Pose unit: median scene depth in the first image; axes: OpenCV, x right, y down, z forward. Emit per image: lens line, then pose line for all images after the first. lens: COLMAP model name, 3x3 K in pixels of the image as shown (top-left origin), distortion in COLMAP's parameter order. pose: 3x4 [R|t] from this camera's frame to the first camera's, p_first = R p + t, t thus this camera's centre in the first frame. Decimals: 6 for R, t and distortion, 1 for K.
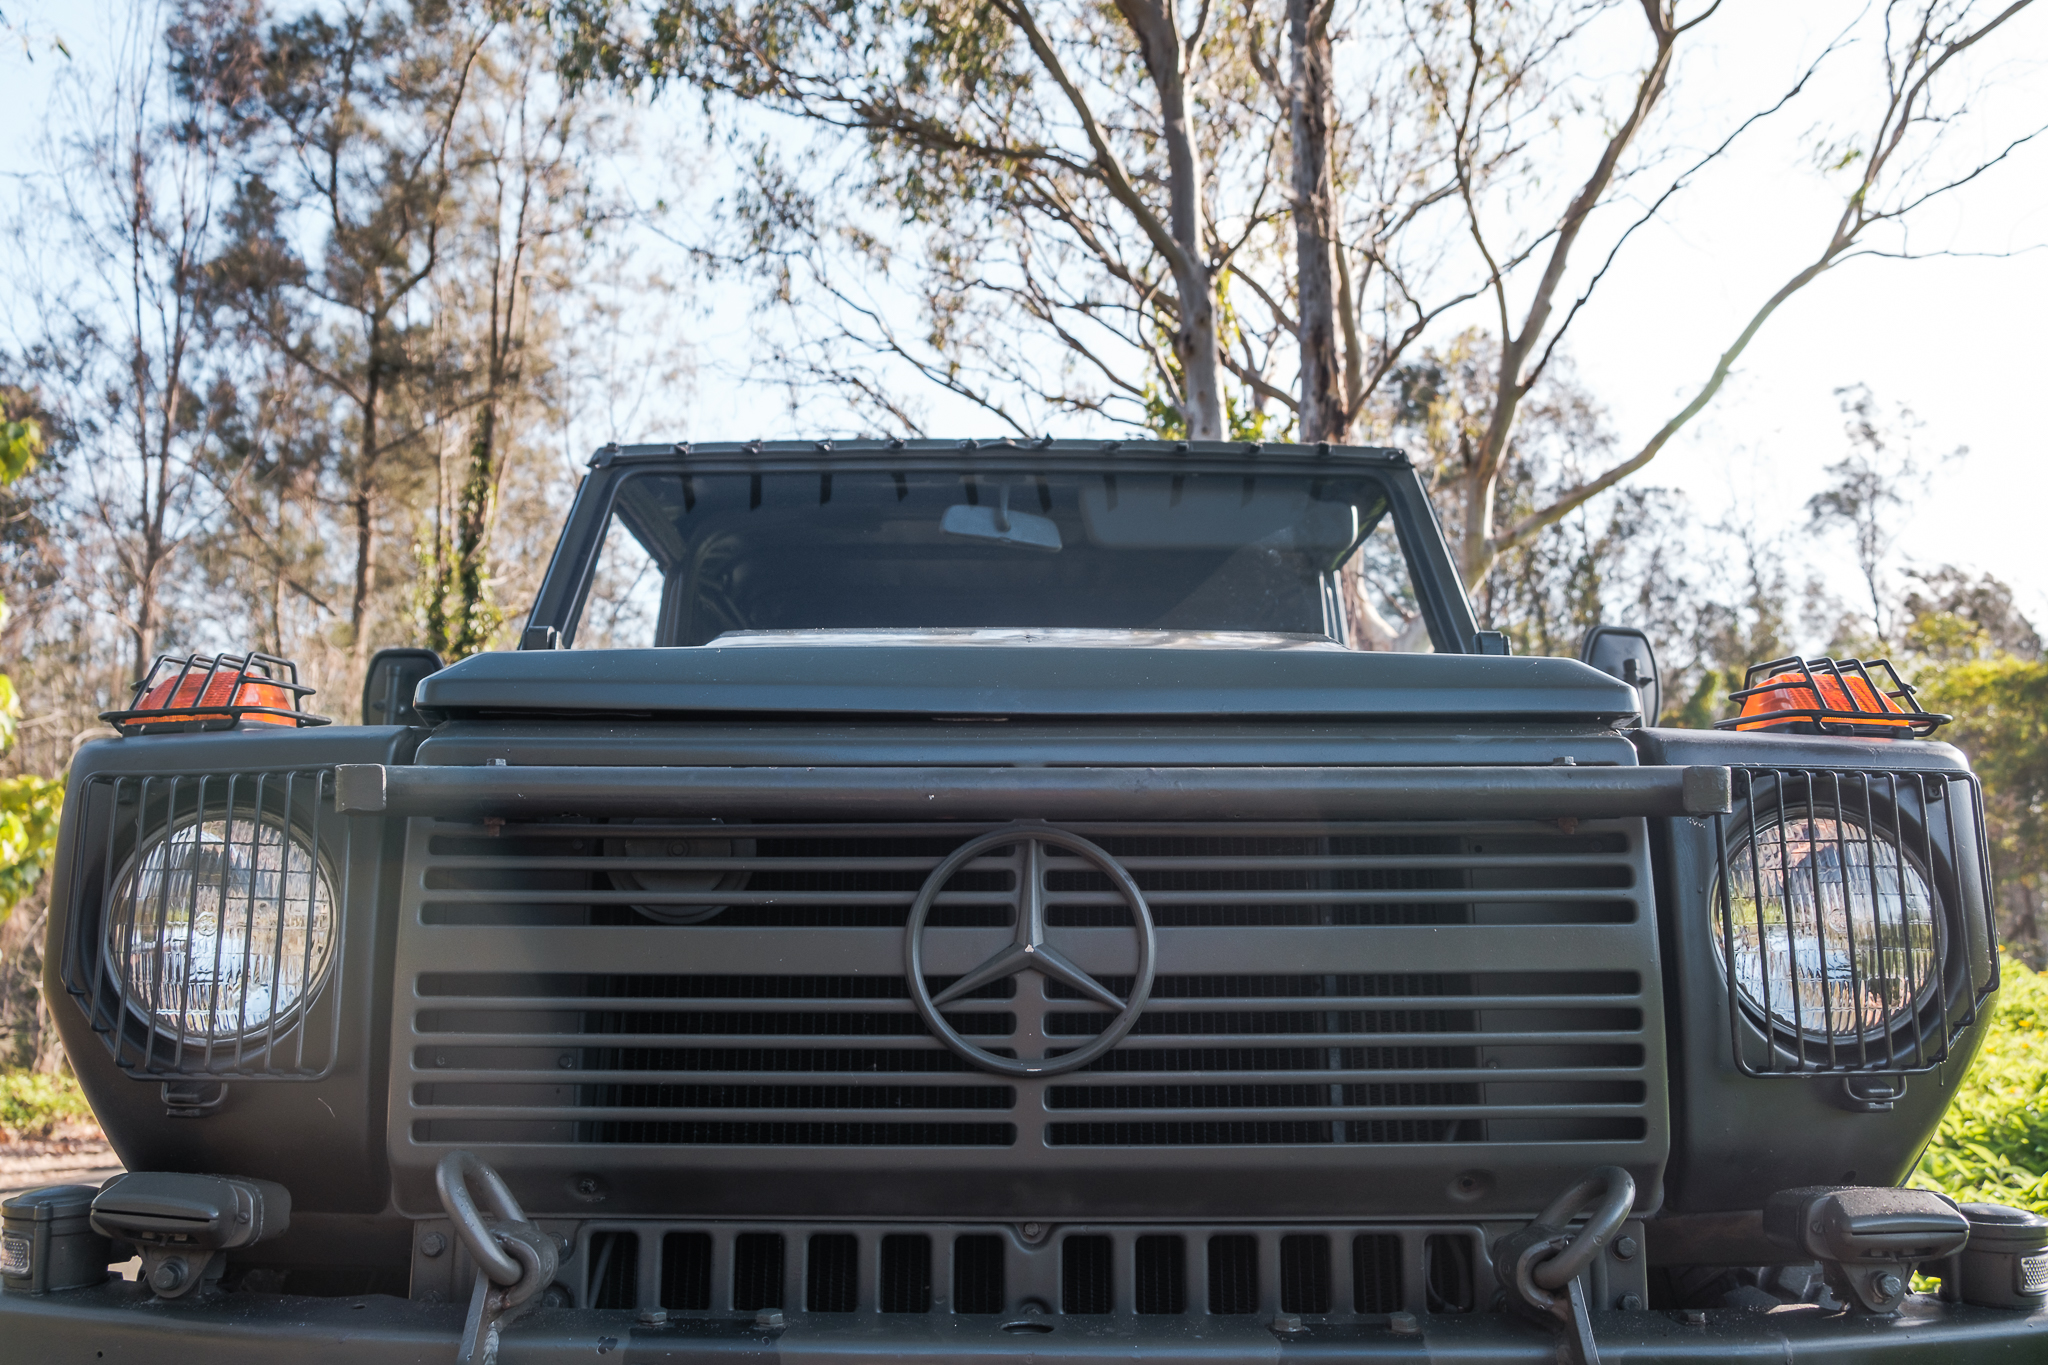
lens RADIAL K [[1702.0, 0, 1024.0], [0, 1702.0, 682.5], [0, 0, 1]] dist [-0.097306, 0.084146]
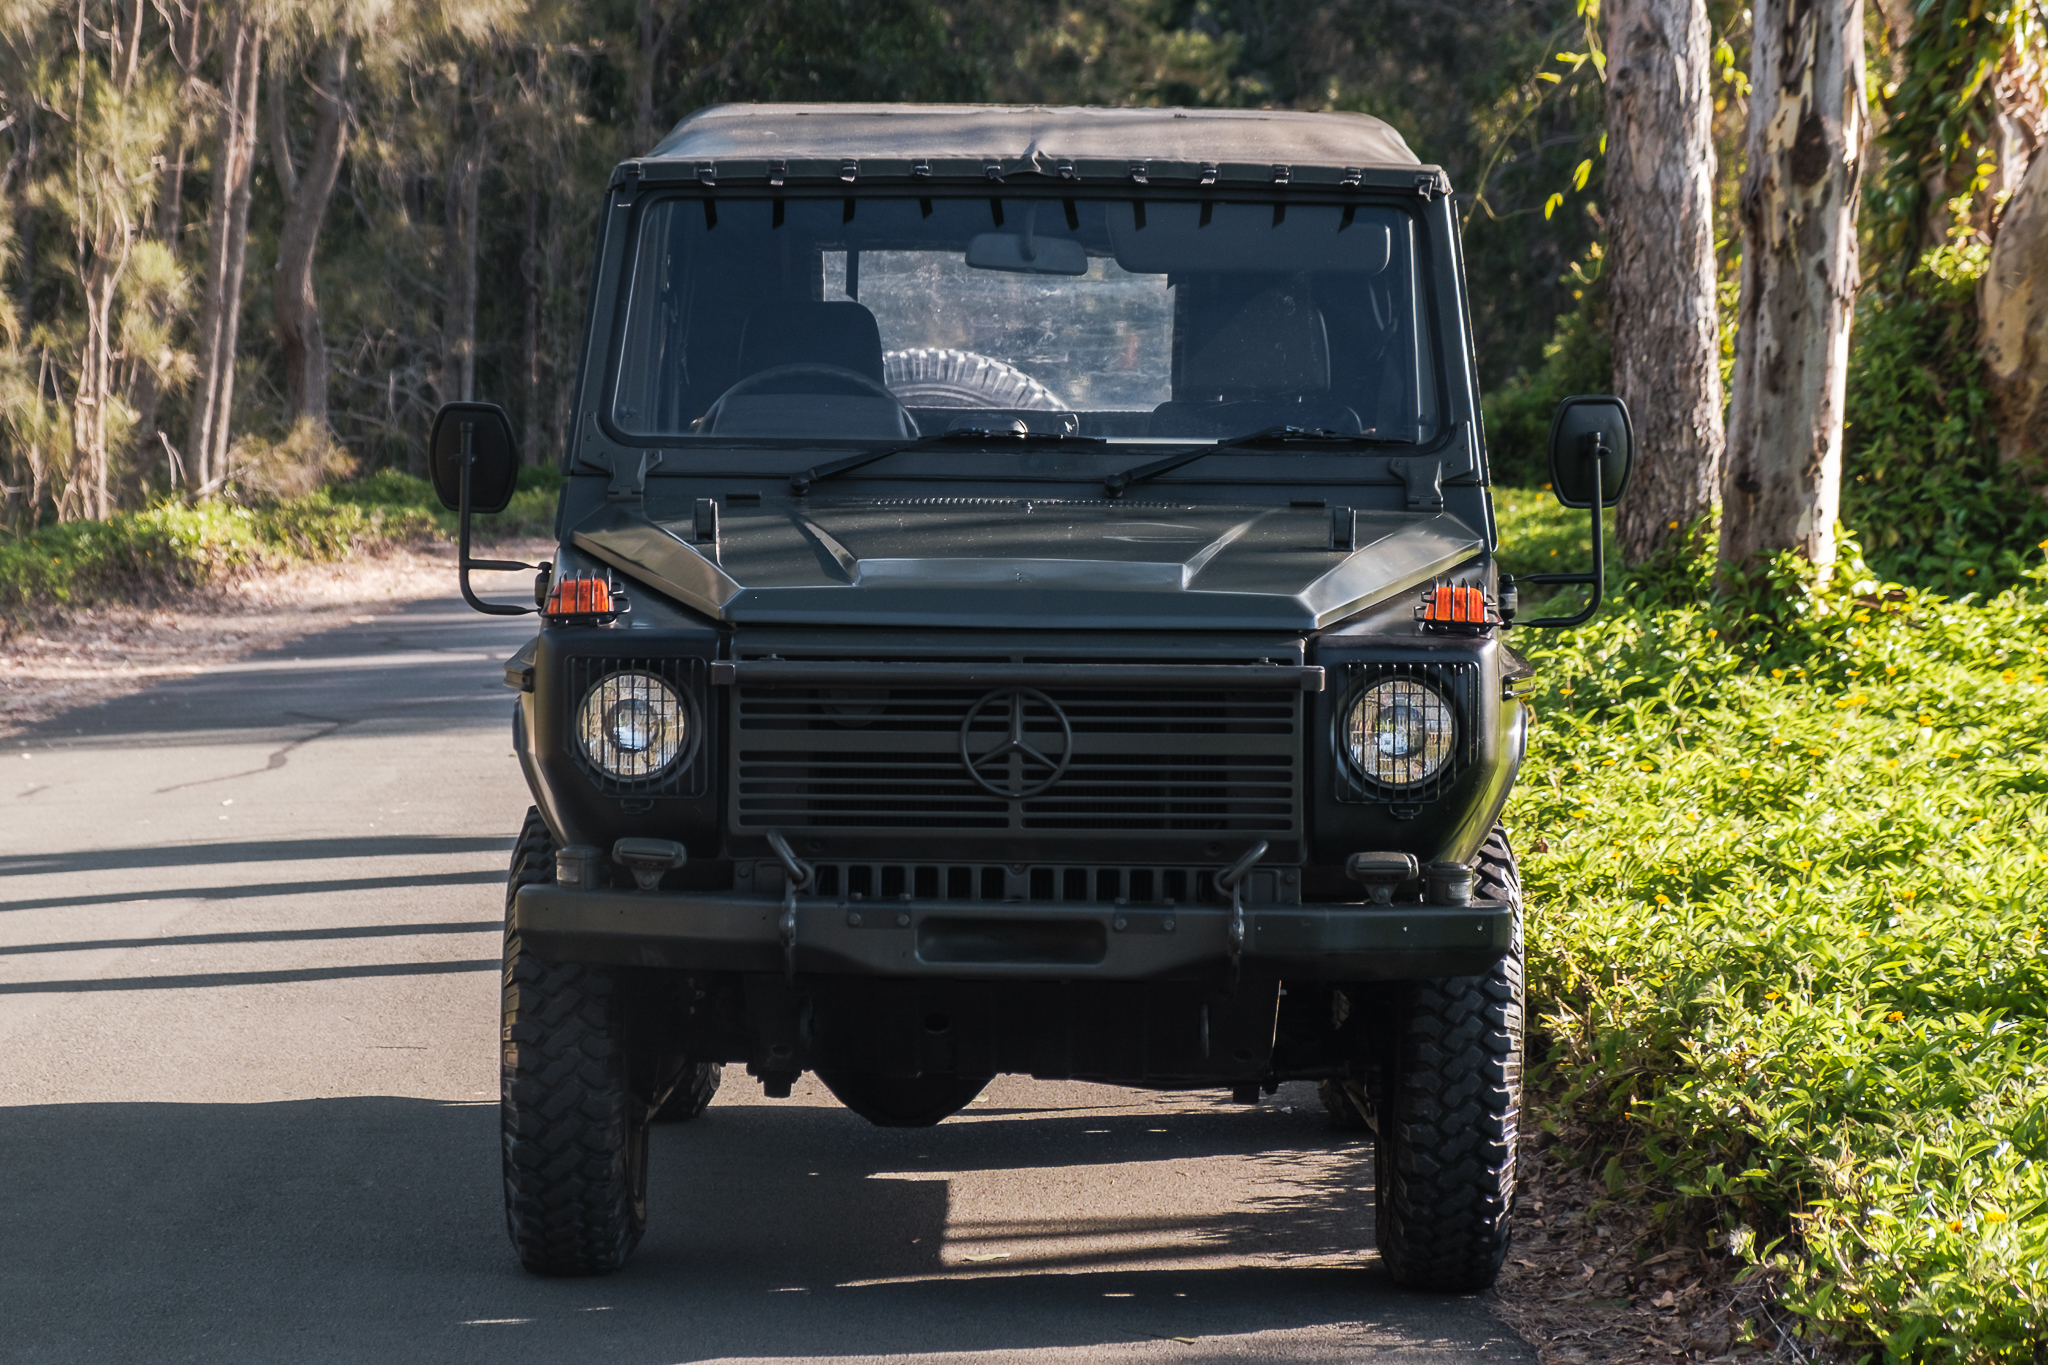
lens RADIAL K [[5092.9, 0, 1024.0], [0, 5092.9, 682.5], [0, 0, 1]] dist [-0.054330, -0.018653]
pose [[0.999686, 0.009990, -0.022988, 0.167587], [-0.004894, 0.977284, 0.211879, -1.341792], [0.024582, -0.211699, 0.977026, -5.541447]]
